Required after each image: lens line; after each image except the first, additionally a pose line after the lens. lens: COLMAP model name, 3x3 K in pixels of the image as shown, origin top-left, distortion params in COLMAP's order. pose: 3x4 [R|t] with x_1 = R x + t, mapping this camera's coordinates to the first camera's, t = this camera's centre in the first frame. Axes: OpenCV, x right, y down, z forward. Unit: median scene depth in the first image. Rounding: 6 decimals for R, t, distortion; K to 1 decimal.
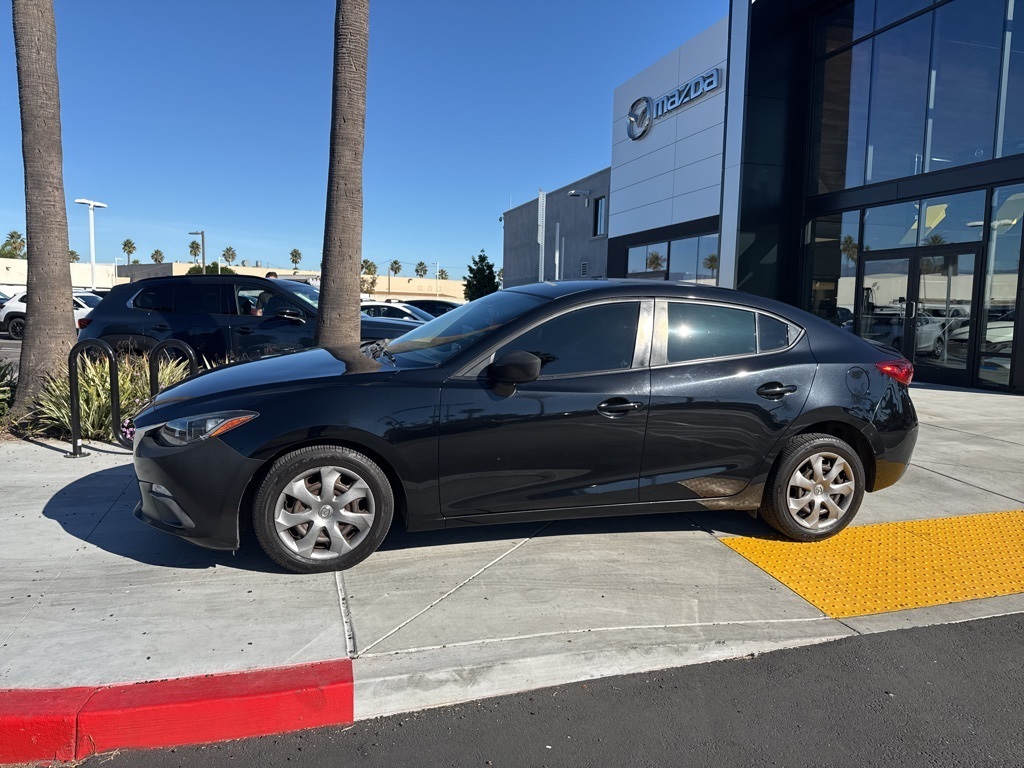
lens RADIAL K [[714.7, 0, 507.0], [0, 714.7, 381.6], [0, 0, 1]] dist [0.021672, -0.026596]
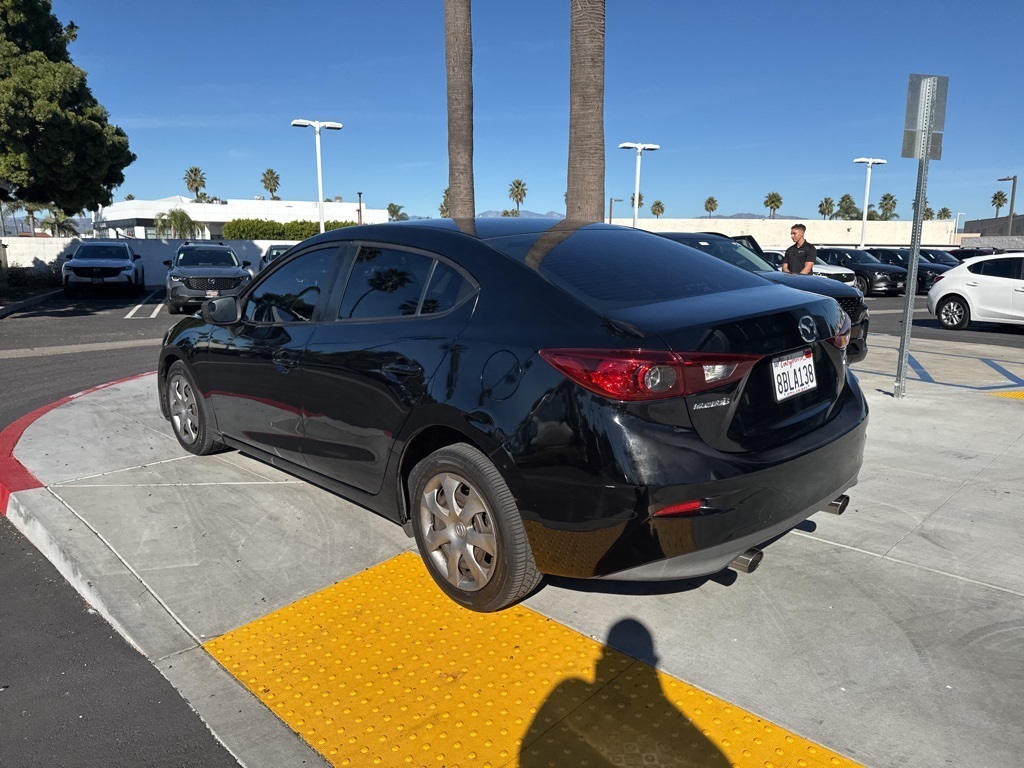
lens RADIAL K [[714.7, 0, 503.7], [0, 714.7, 383.8], [0, 0, 1]] dist [0.021672, -0.026596]
pose [[0.470161, 0.139122, -0.871546, 1.086451], [-0.086649, 0.990004, 0.111288, -0.063917], [0.878317, 0.023195, 0.477516, 0.778863]]
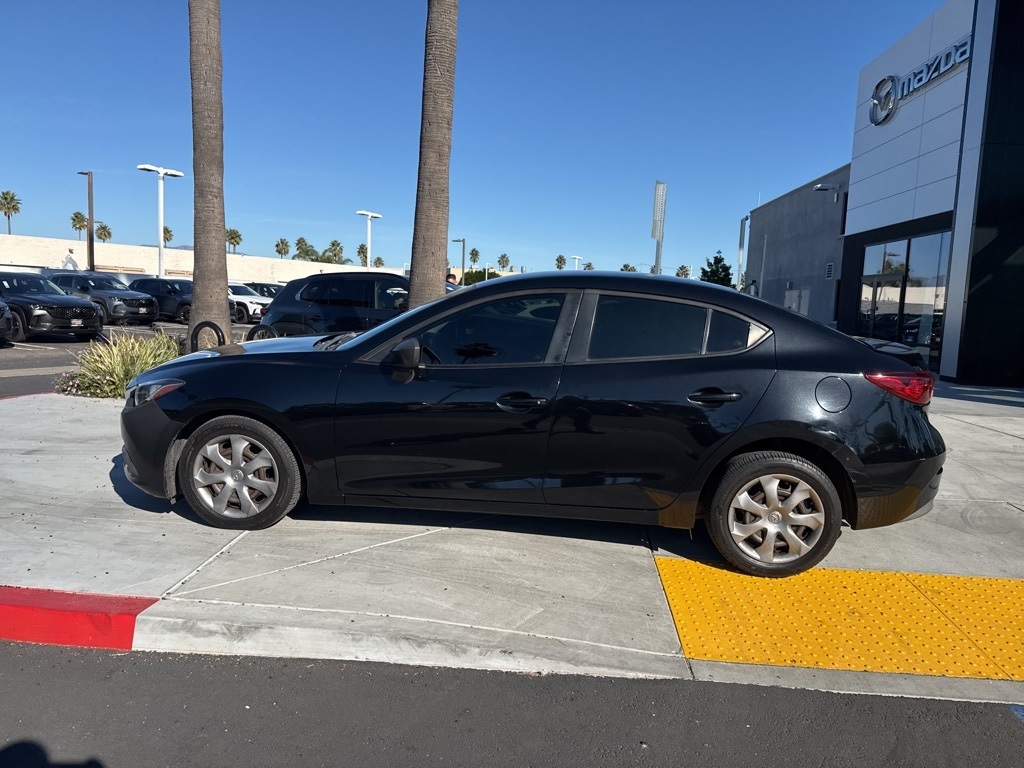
lens RADIAL K [[714.7, 0, 506.7], [0, 714.7, 384.6], [0, 0, 1]] dist [0.021672, -0.026596]
pose [[0.933760, 0.060927, -0.352676, 0.462091], [-0.061461, 0.998062, 0.009694, 0.004592], [0.352583, 0.012624, 0.935695, 0.092353]]
